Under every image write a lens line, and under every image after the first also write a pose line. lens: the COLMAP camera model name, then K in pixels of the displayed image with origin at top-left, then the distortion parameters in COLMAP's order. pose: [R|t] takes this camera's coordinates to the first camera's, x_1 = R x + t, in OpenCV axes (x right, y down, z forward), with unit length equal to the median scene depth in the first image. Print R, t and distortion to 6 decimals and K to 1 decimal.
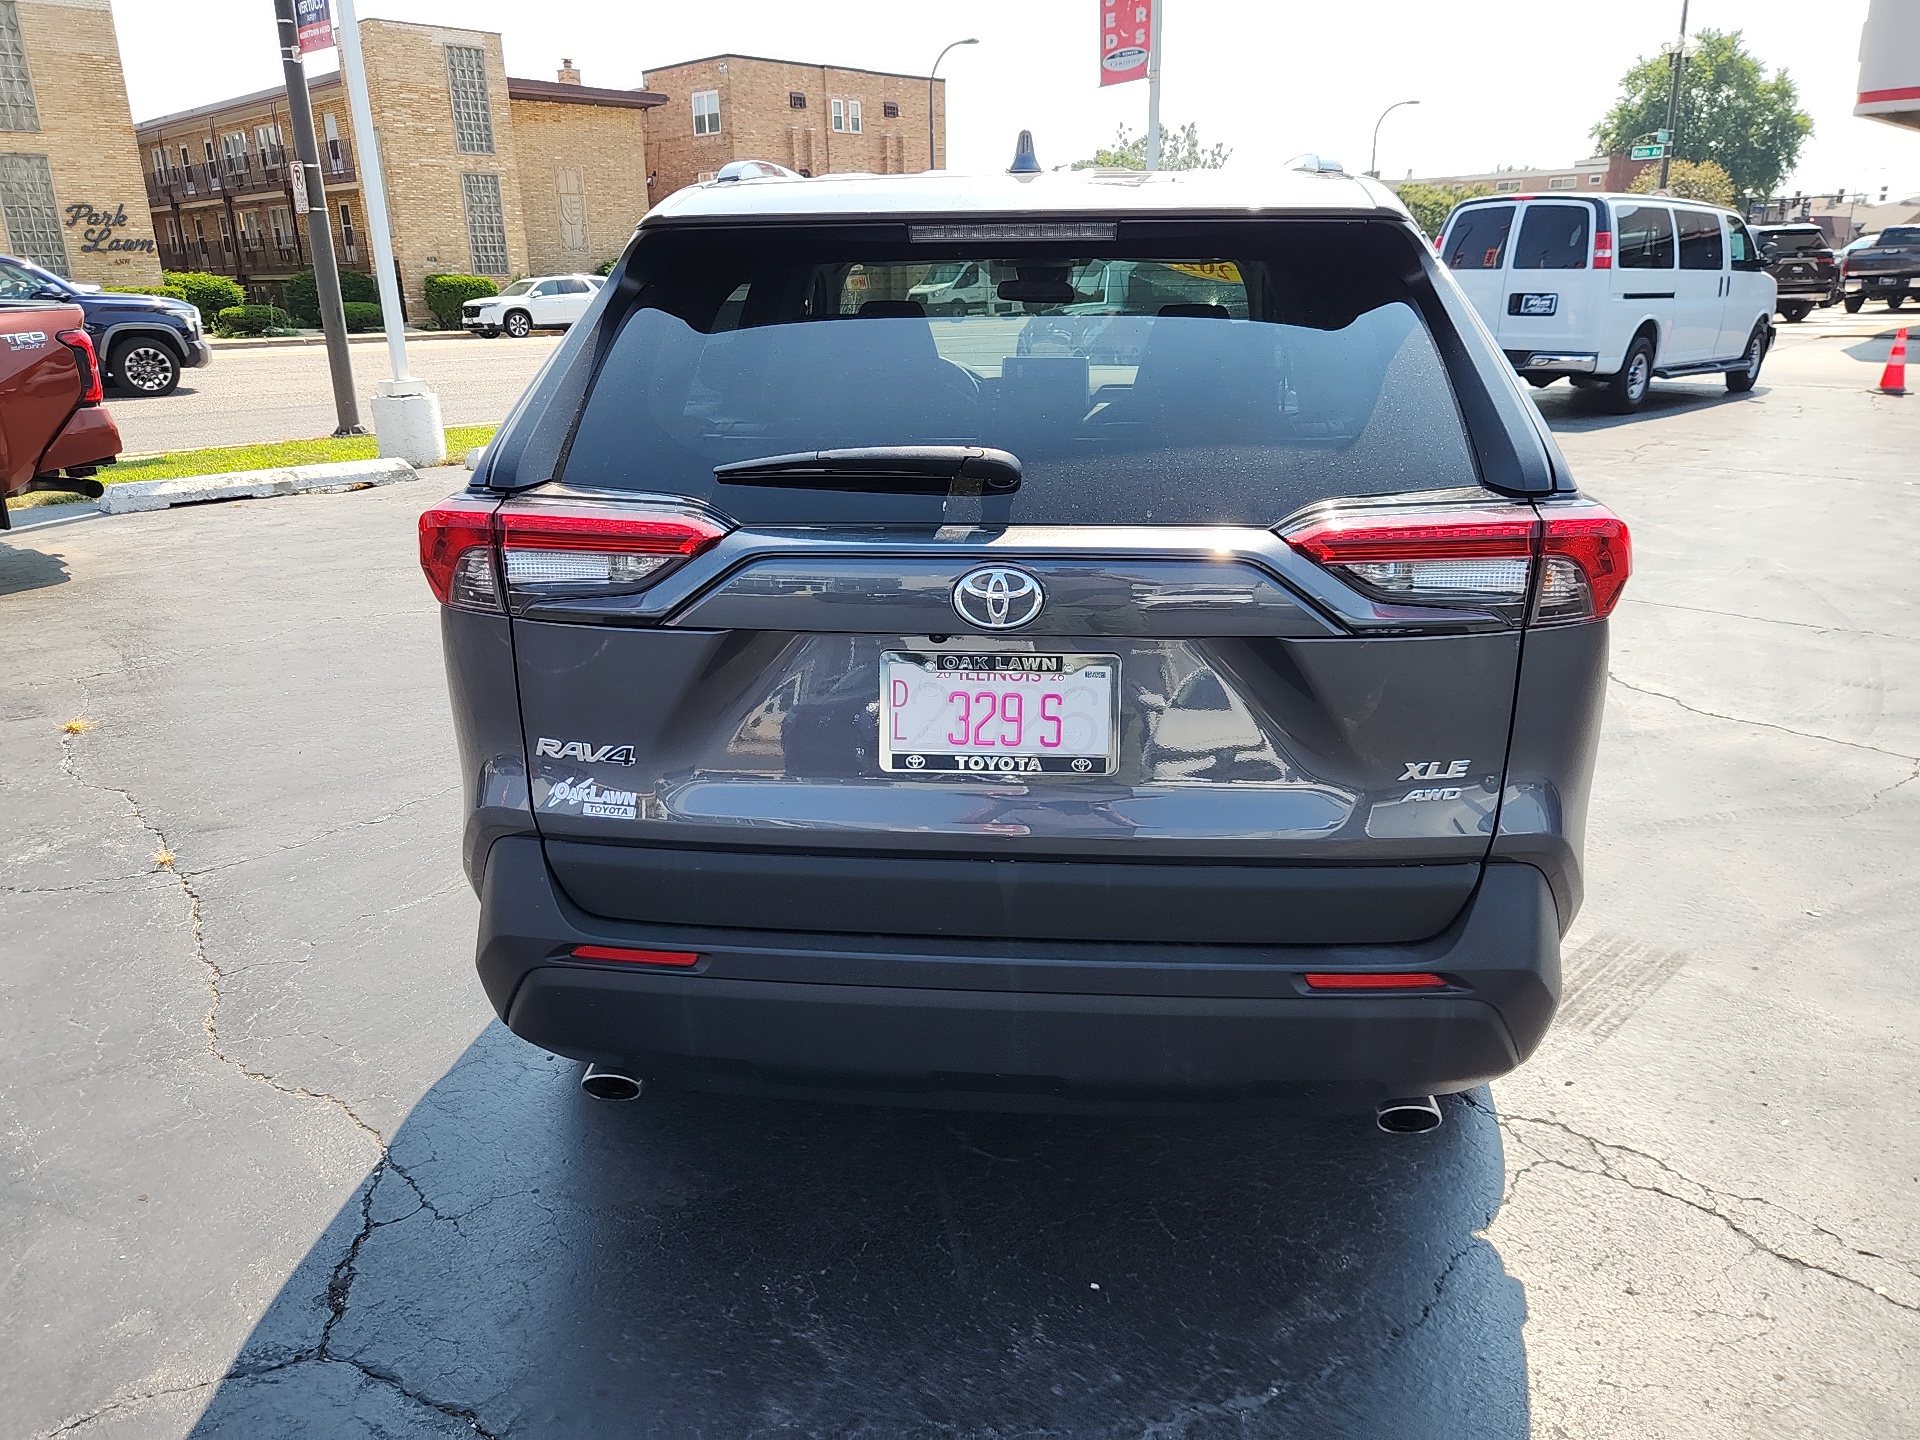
lens RADIAL K [[1377.8, 0, 960.0], [0, 1377.8, 720.0], [0, 0, 1]] dist [0.060113, -0.048489]
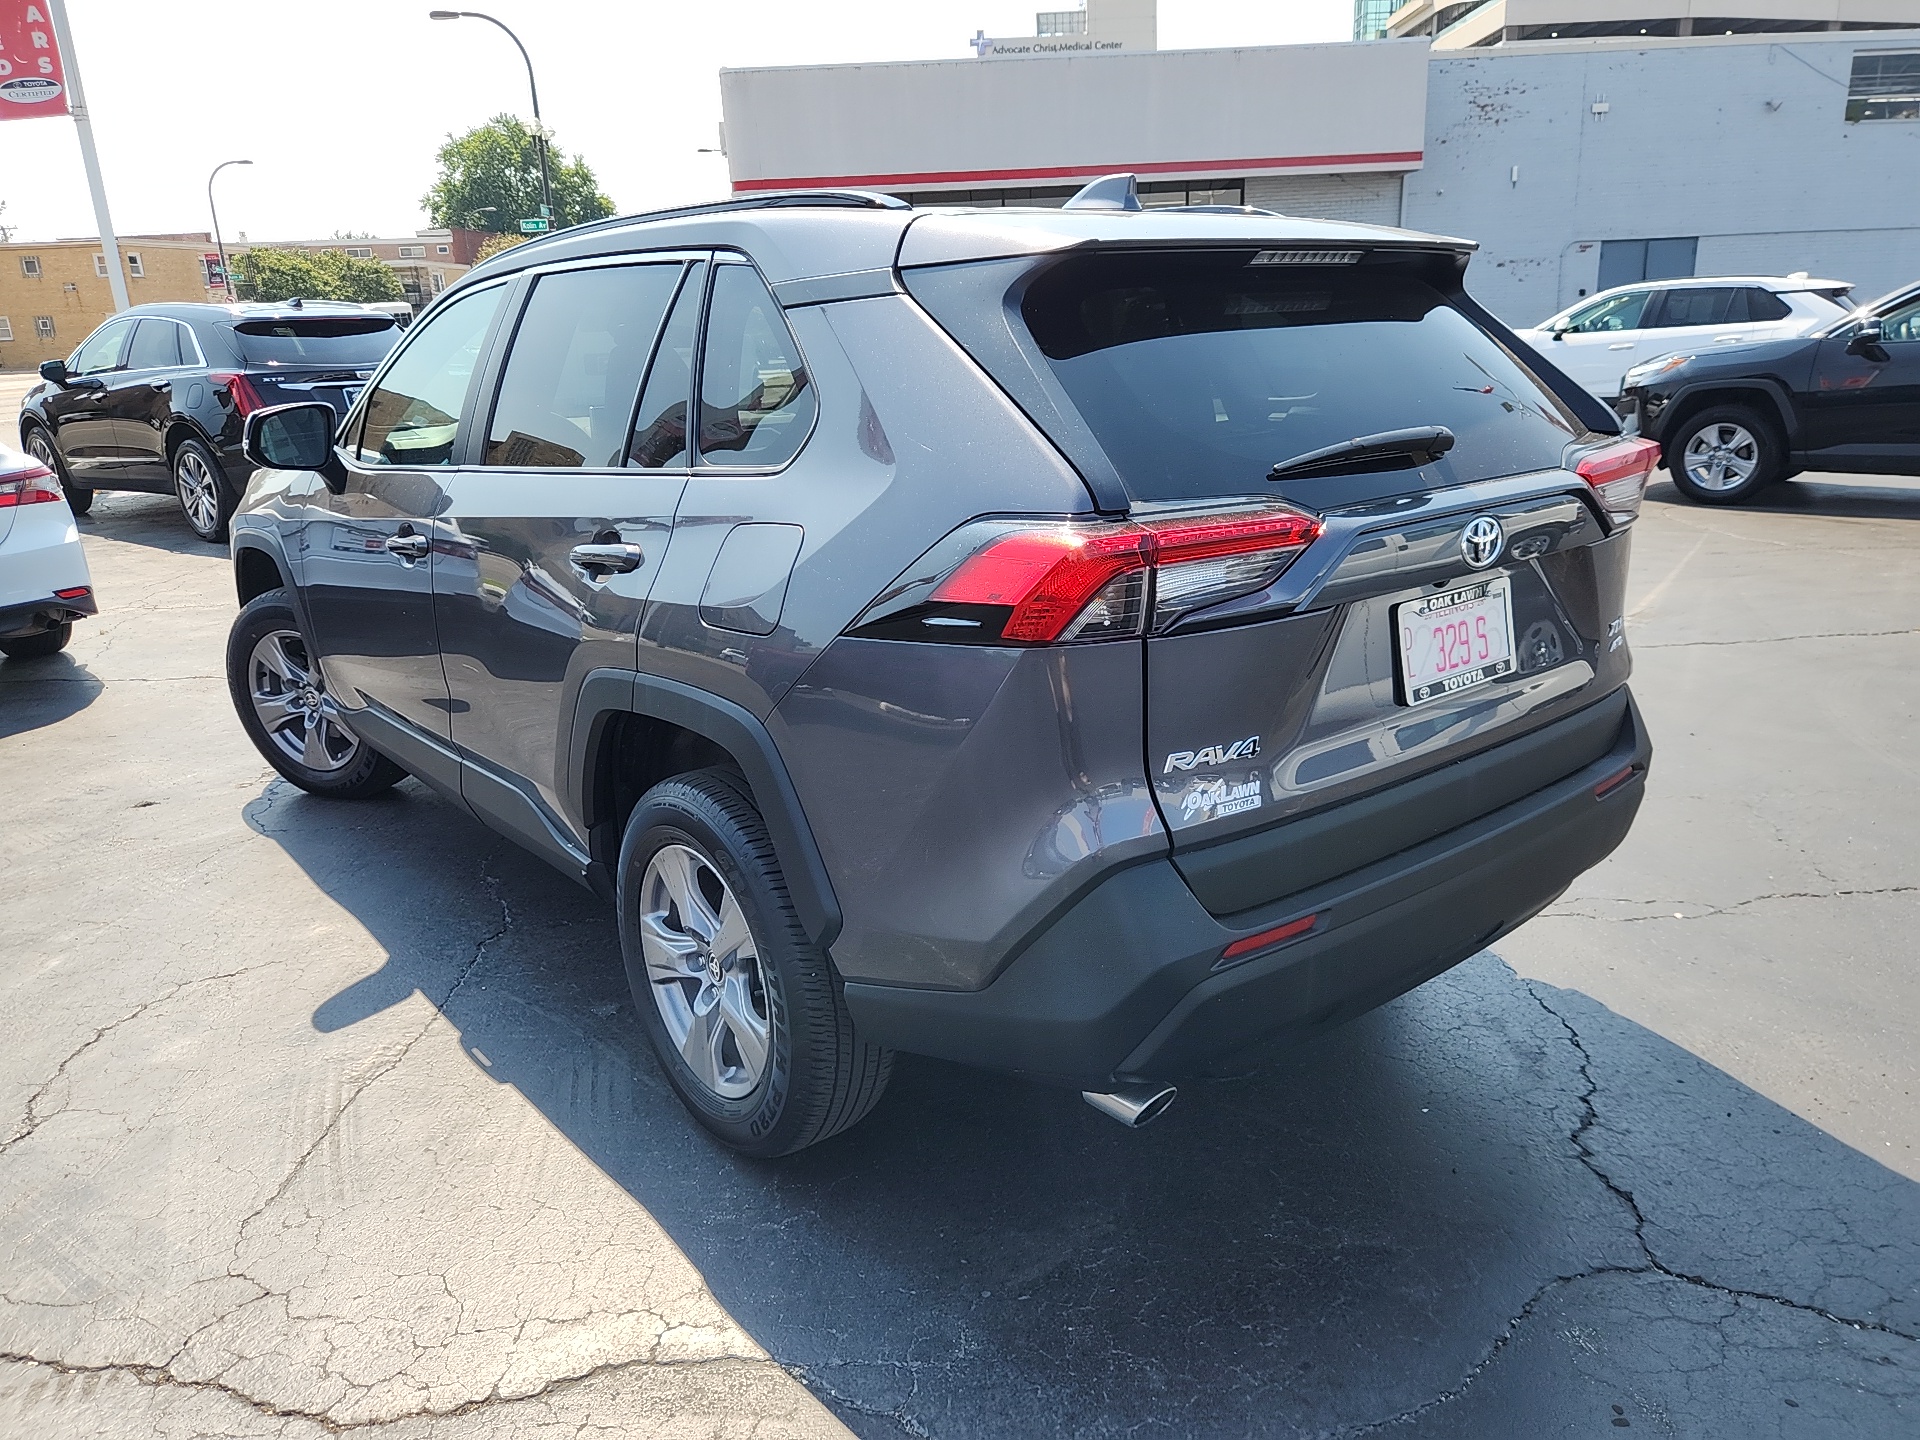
lens RADIAL K [[1388.5, 0, 960.0], [0, 1388.5, 720.0], [0, 0, 1]] dist [0.046278, 0.000173]
pose [[0.726916, -0.211068, 0.653486, -1.058591], [0.240903, 0.969498, 0.045164, -0.092492], [-0.643086, 0.124596, 0.755590, 0.335622]]
